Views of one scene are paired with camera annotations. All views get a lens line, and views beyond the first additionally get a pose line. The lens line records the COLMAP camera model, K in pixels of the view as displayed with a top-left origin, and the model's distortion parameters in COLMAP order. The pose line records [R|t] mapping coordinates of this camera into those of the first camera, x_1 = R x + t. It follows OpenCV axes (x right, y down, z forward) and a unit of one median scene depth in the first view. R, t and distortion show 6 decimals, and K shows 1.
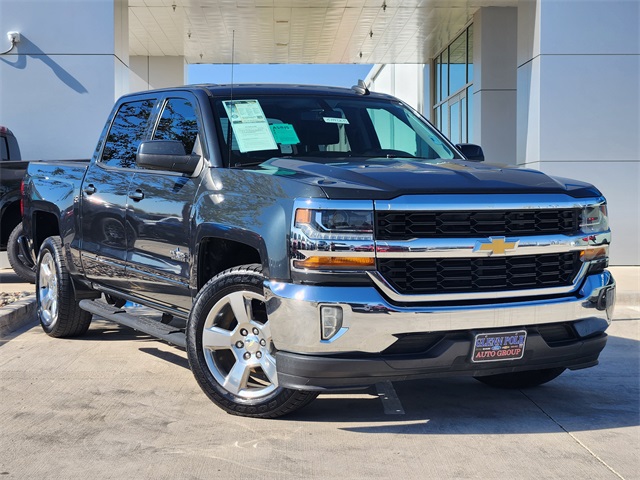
lens RADIAL K [[1259.7, 0, 320.0], [0, 1259.7, 240.0], [0, 0, 1]] dist [-0.566774, 6.095054]
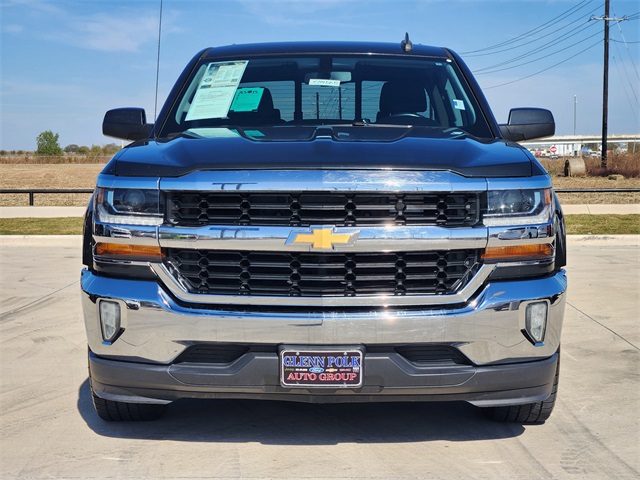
lens RADIAL K [[1259.7, 0, 320.0], [0, 1259.7, 240.0], [0, 0, 1]] dist [-0.566774, 6.095054]
pose [[0.885496, 0.037678, -0.463117, 0.501001], [-0.028122, 0.999225, 0.027525, -0.015343], [0.463795, -0.011349, 0.885870, 0.312510]]
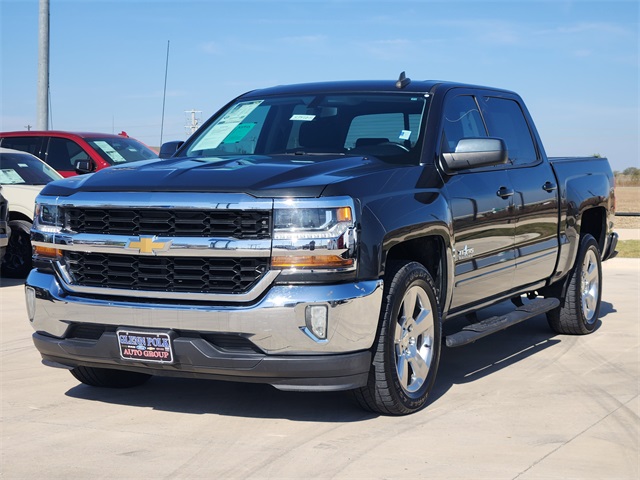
lens RADIAL K [[1259.7, 0, 320.0], [0, 1259.7, 240.0], [0, 0, 1]] dist [-0.566774, 6.095054]
pose [[0.598804, 0.046421, -0.799549, 1.016038], [-0.043648, 0.998727, 0.025296, -0.030082], [0.799705, 0.019751, 0.600068, 0.517092]]
